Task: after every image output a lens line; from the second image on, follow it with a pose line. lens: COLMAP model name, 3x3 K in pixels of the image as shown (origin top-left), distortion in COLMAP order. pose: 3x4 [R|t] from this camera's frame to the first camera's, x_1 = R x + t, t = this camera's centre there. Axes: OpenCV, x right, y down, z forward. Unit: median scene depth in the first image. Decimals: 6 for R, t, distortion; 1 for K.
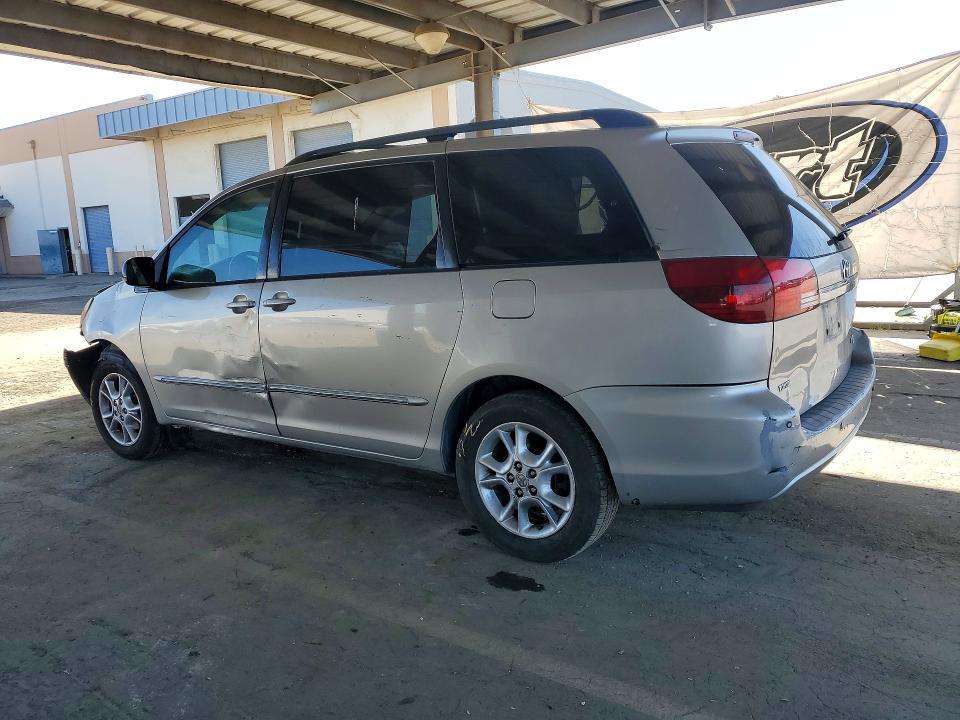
lens RADIAL K [[764.7, 0, 480.0], [0, 764.7, 360.0], [0, 0, 1]] dist [0.016766, 0.006973]
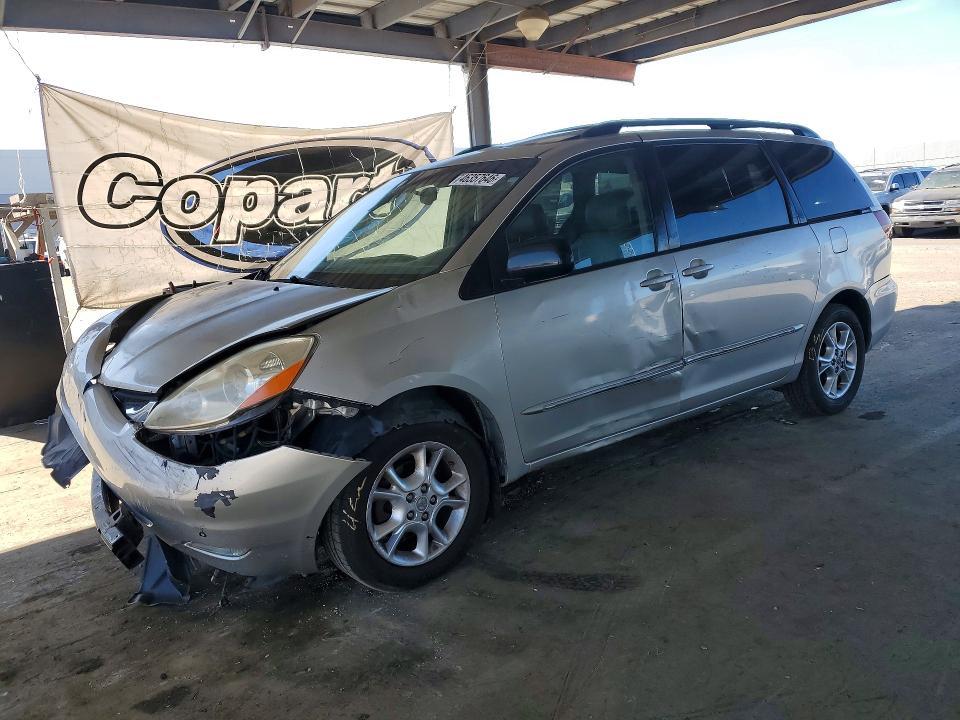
lens RADIAL K [[754.0, 0, 484.9], [0, 754.0, 376.8], [0, 0, 1]] dist [0.007190, 0.003088]
pose [[0.283956, -0.173018, 0.943098, -0.697150], [0.218679, 0.969349, 0.111992, -0.059931], [-0.933568, 0.174435, 0.313088, 0.526999]]
